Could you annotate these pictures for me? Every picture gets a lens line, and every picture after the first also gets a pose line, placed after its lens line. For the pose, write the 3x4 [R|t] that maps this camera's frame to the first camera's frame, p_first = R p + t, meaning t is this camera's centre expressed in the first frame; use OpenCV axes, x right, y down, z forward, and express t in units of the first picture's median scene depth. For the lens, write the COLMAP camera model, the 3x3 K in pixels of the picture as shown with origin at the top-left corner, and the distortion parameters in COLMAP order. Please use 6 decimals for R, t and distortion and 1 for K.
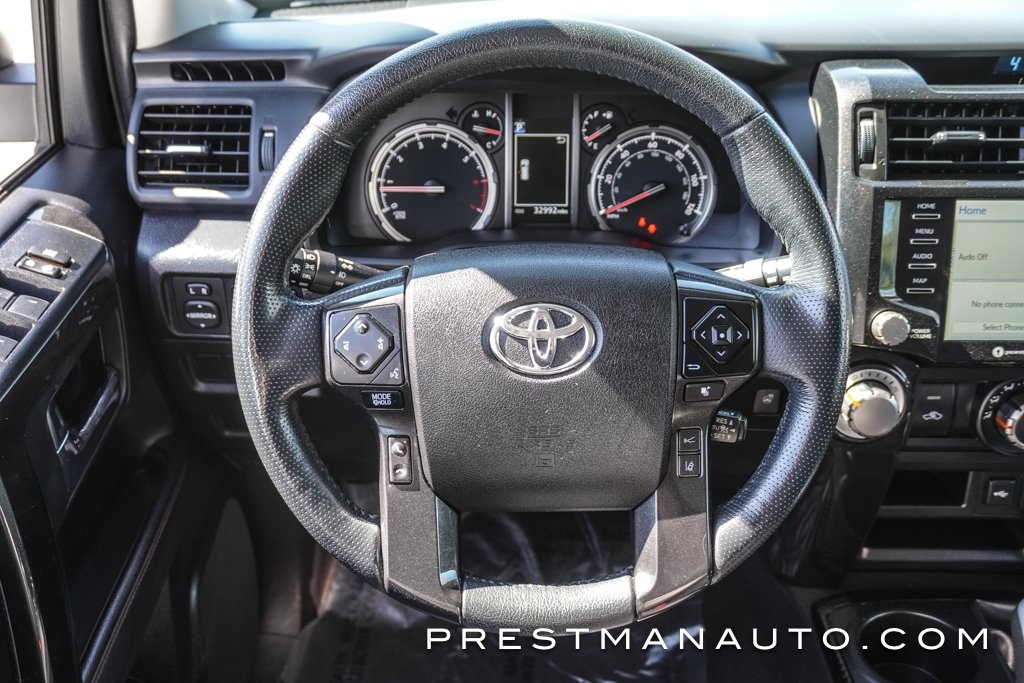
lens RADIAL K [[1027.9, 0, 512.0], [0, 1027.9, 341.5], [0, 0, 1]] dist [-0.000530, 0.000240]
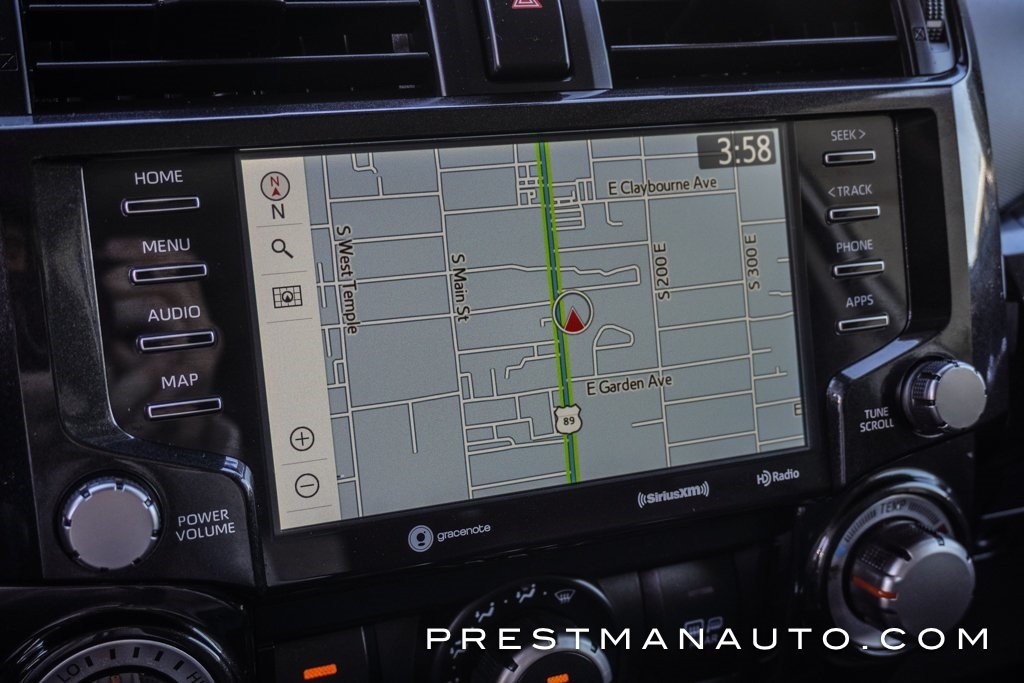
lens RADIAL K [[1250.2, 0, 512.6], [0, 1250.2, 354.9], [0, 0, 1]] dist [0.003410, 0.030611]
pose [[0.922207, -0.114382, 0.369393, 0.298713], [0.168745, 0.978537, -0.118278, 0.003595], [-0.347936, 0.171410, 0.921715, 0.477402]]
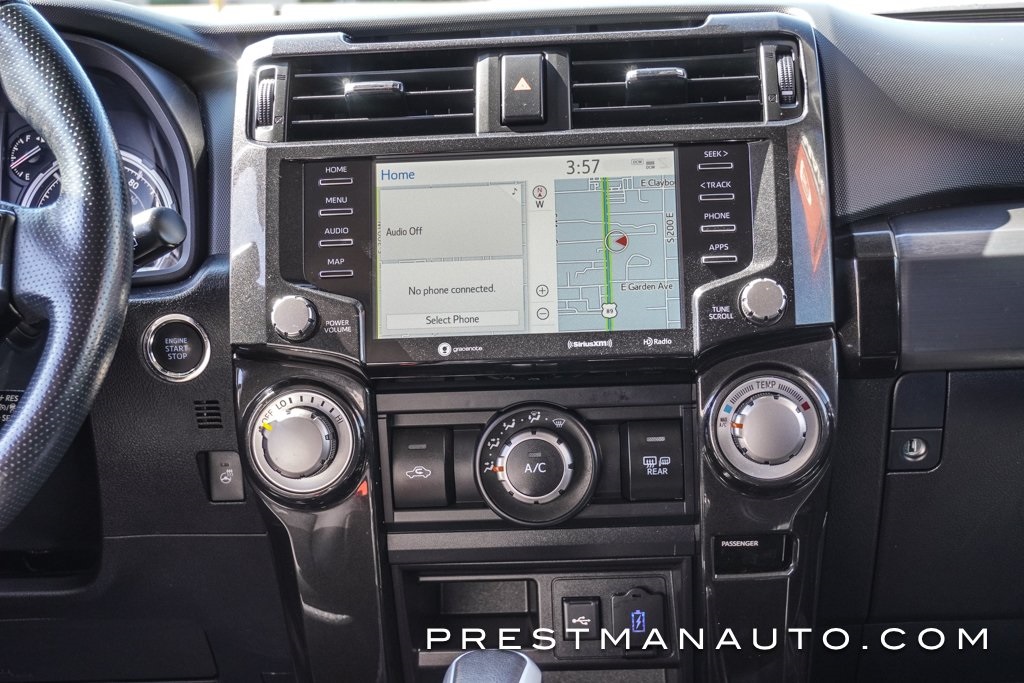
lens RADIAL K [[1597.0, 0, 512.0], [0, 1597.0, 341.5], [0, 0, 1]] dist [0.014972, -0.003908]
pose [[0.998691, -0.031434, -0.040350, 0.503383], [0.015073, 0.934700, -0.355117, 0.375228], [0.048878, 0.354044, 0.933951, -0.092069]]
